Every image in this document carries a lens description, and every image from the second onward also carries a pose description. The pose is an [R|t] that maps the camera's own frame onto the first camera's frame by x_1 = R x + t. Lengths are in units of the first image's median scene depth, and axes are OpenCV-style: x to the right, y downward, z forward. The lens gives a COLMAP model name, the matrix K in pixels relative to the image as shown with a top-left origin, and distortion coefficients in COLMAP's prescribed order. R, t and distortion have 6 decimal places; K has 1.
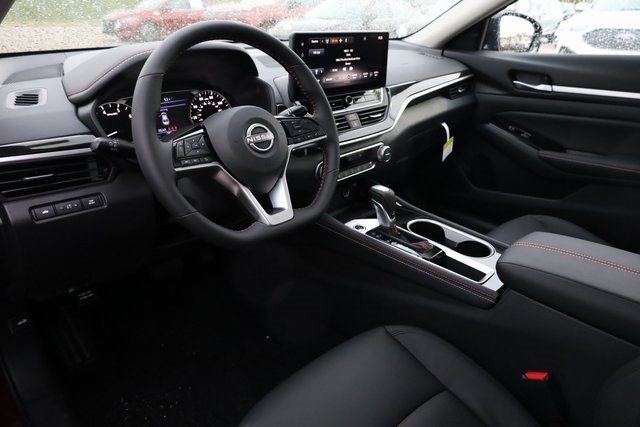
lens RADIAL K [[441.2, 0, 318.6], [0, 441.2, 215.4], [0, 0, 1]] dist [0.000387, -0.002159]
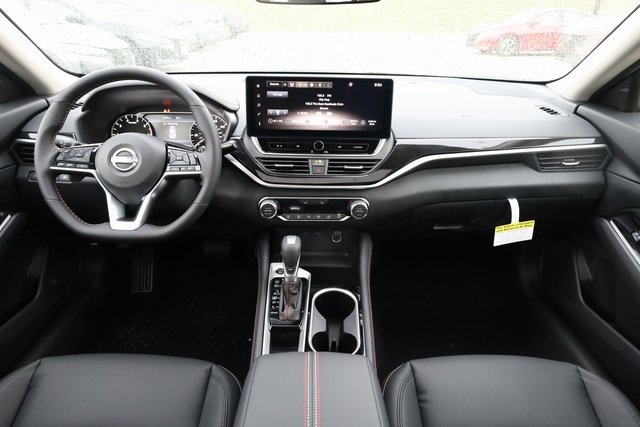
lens RADIAL K [[441.2, 0, 320.5], [0, 441.2, 213.6], [0, 0, 1]] dist [0.000387, -0.002159]
pose [[0.702484, 0.284995, -0.652146, 0.758120], [-0.300972, 0.949314, 0.090658, -0.211320], [0.644928, 0.132592, 0.752653, 0.299575]]
